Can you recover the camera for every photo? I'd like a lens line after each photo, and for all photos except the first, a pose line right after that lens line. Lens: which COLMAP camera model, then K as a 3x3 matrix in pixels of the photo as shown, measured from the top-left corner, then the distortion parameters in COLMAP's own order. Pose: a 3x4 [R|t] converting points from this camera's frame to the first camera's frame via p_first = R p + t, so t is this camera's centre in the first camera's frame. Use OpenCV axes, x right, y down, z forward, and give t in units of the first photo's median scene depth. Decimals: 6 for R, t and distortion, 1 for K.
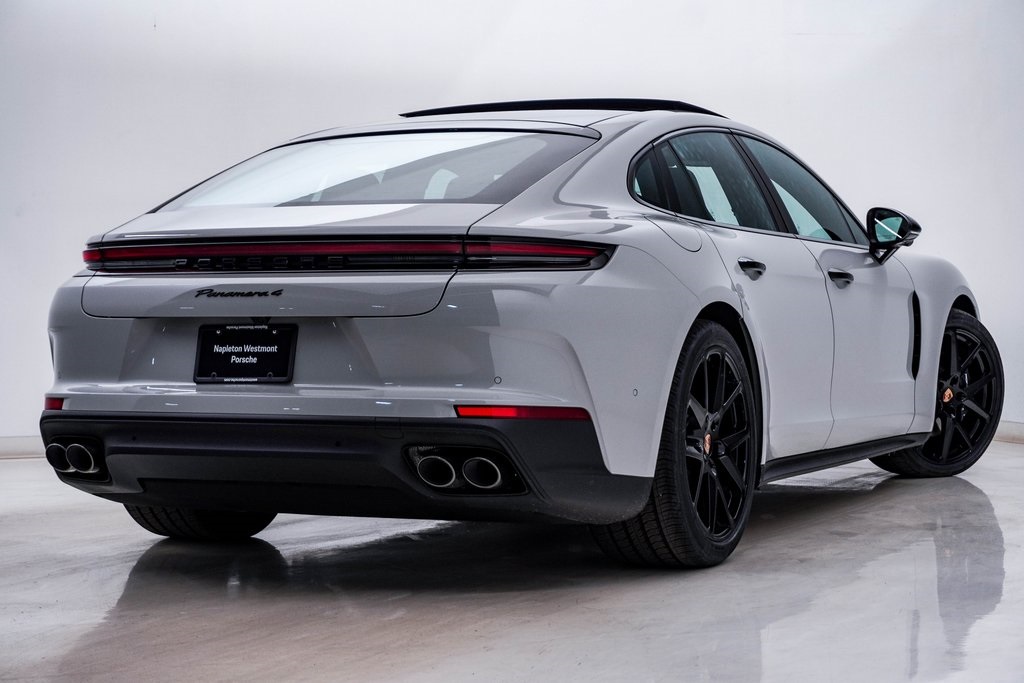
lens RADIAL K [[2260.9, 0, 512.0], [0, 2260.9, 341.5], [0, 0, 1]] dist [-0.309456, -0.102856]
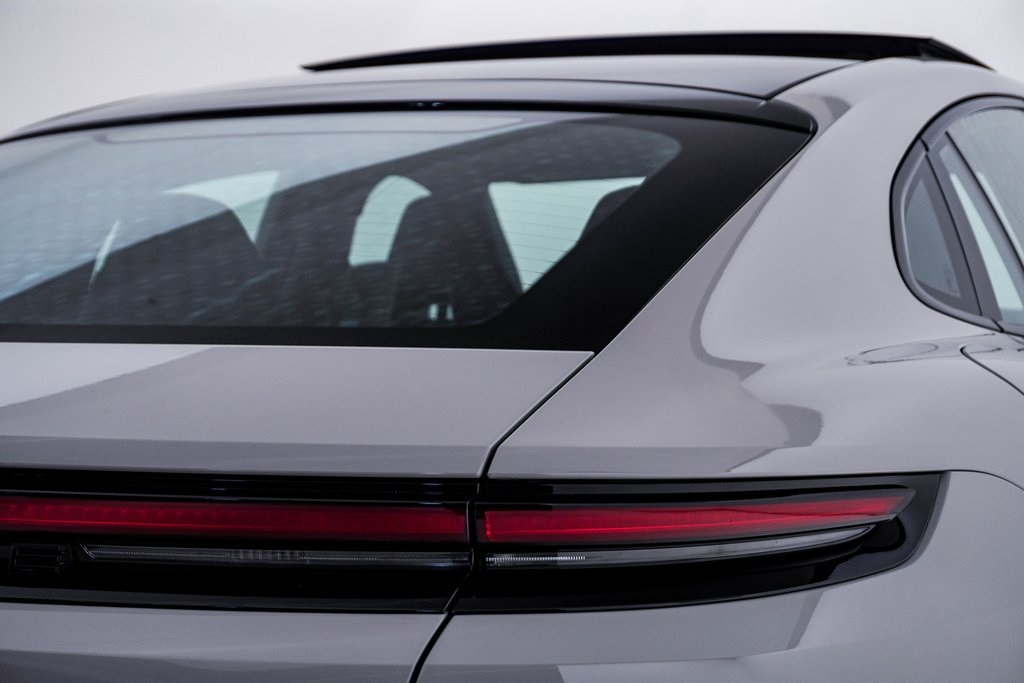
lens RADIAL K [[2260.9, 0, 512.0], [0, 2260.9, 341.5], [0, 0, 1]] dist [-0.309456, -0.102856]
pose [[0.999697, -0.004781, 0.024148, -0.022910], [0.004257, 0.999755, 0.021725, -0.070115], [-0.024246, -0.021615, 0.999472, 0.695472]]
